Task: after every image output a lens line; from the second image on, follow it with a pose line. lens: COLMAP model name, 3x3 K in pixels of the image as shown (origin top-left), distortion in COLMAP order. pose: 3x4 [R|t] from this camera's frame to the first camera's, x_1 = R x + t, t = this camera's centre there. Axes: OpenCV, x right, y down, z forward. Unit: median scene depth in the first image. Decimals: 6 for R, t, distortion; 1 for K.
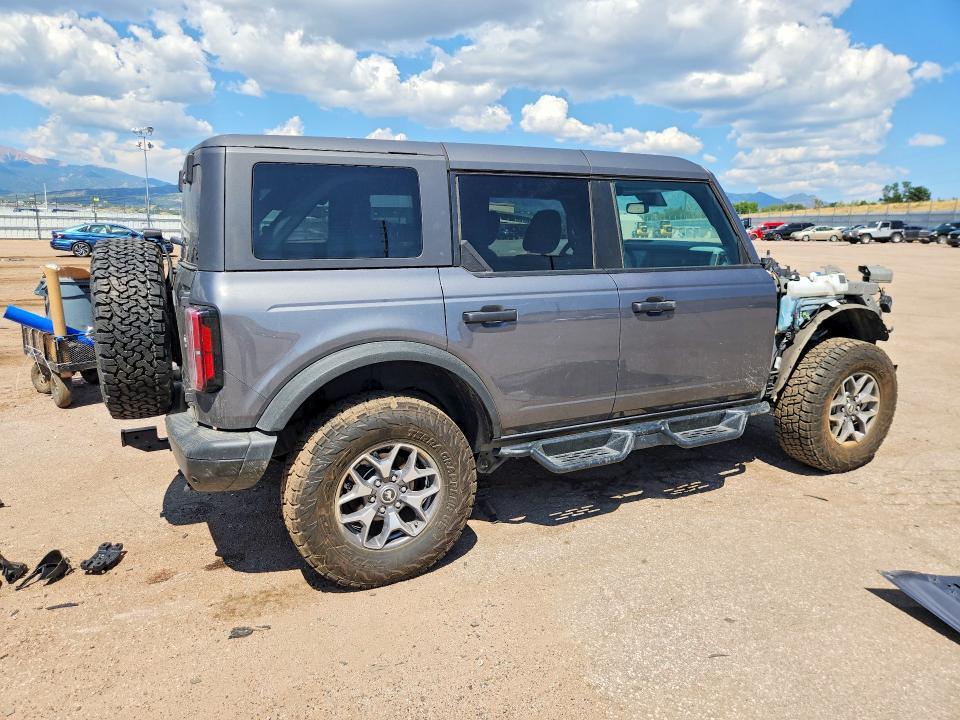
lens RADIAL K [[681.1, 0, 479.2], [0, 681.1, 360.3], [0, 0, 1]] dist [-0.014238, -0.008375]
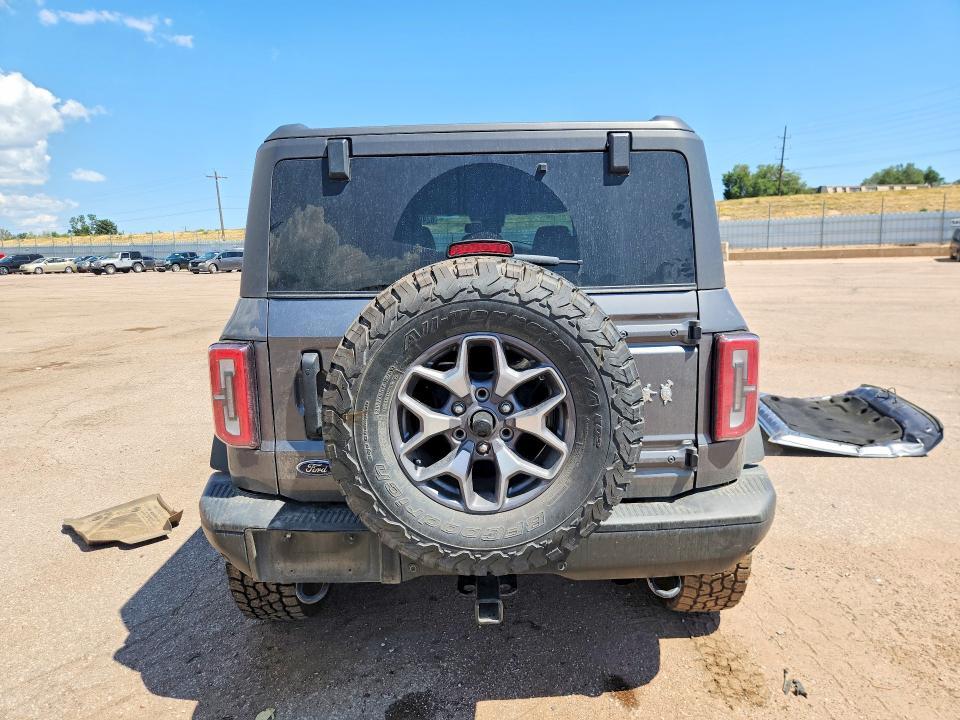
lens RADIAL K [[681.1, 0, 479.5], [0, 681.1, 360.9], [0, 0, 1]] dist [-0.014238, -0.008375]
pose [[0.406353, -0.141640, 0.902671, -0.086645], [0.184156, 0.980335, 0.070925, -0.010631], [-0.894966, 0.137412, 0.424445, 0.064785]]
